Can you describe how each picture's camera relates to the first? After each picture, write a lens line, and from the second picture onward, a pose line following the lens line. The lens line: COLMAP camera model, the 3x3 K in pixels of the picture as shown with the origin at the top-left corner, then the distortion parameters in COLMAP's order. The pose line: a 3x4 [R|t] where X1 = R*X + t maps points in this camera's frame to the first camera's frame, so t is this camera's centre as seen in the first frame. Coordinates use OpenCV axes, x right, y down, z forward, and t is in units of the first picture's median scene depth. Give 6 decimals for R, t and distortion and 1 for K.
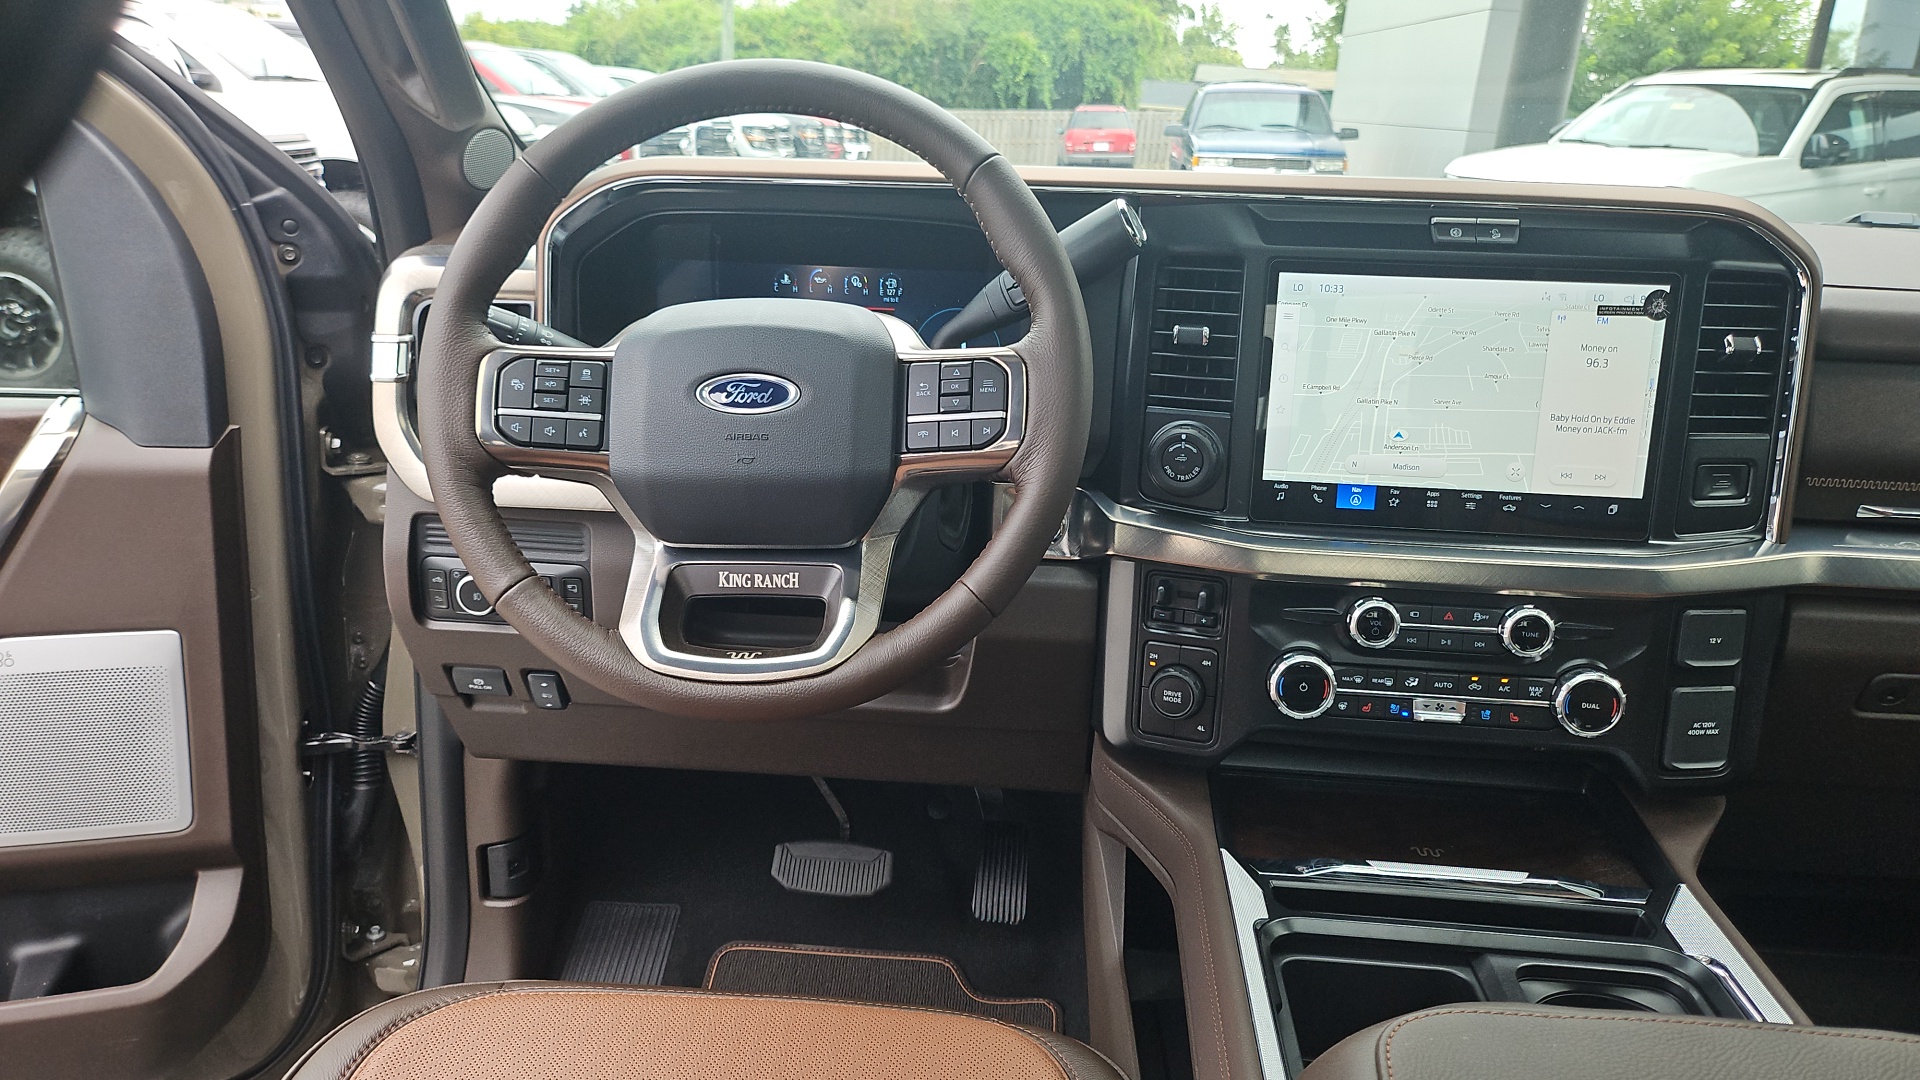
lens RADIAL K [[1360.9, 0, 966.9], [0, 1360.9, 541.0], [0, 0, 1]] dist [0.086767, -0.107552]
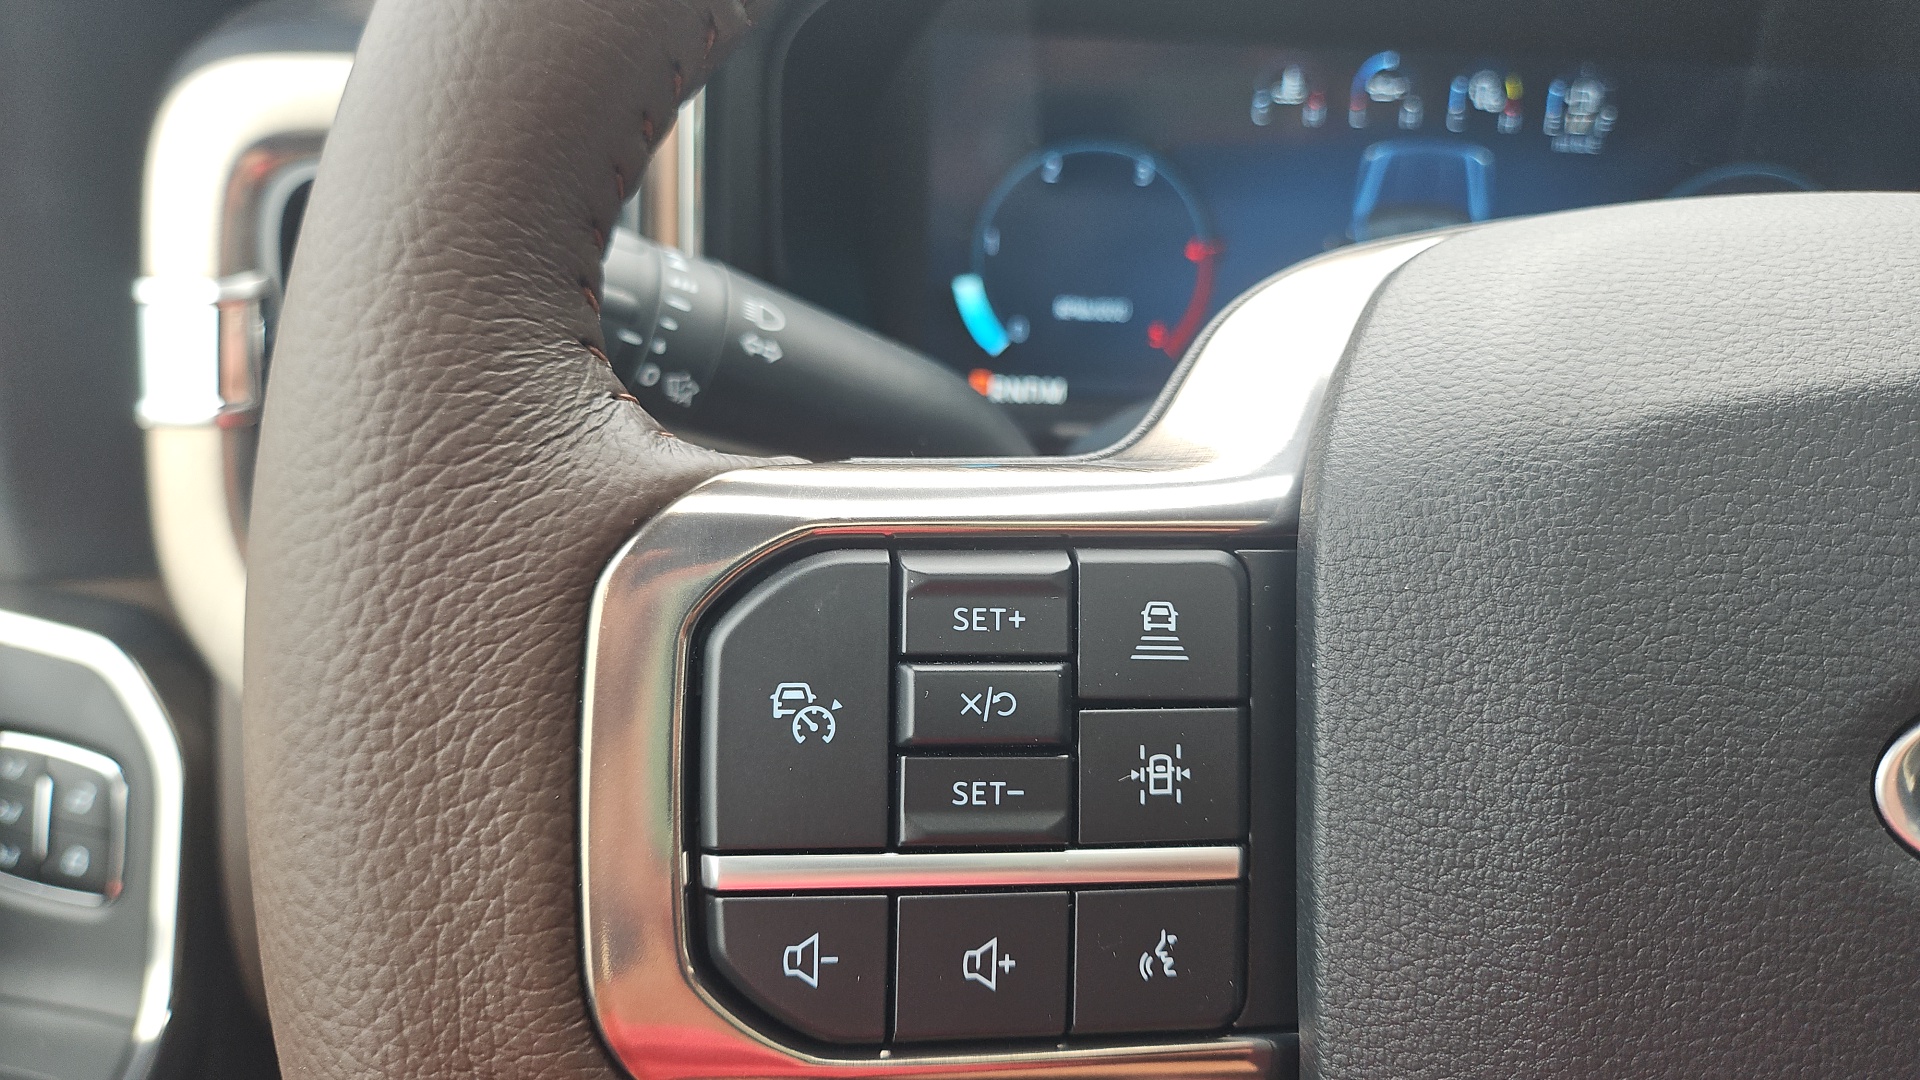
lens RADIAL K [[1372.4, 0, 948.0], [0, 1372.4, 543.8], [0, 0, 1]] dist [0.080837, -0.102921]
pose [[0.999435, -0.016546, 0.029269, -0.250960], [0.012876, 0.992517, 0.121422, -0.125443], [-0.031059, -0.120977, 0.992169, 0.661176]]
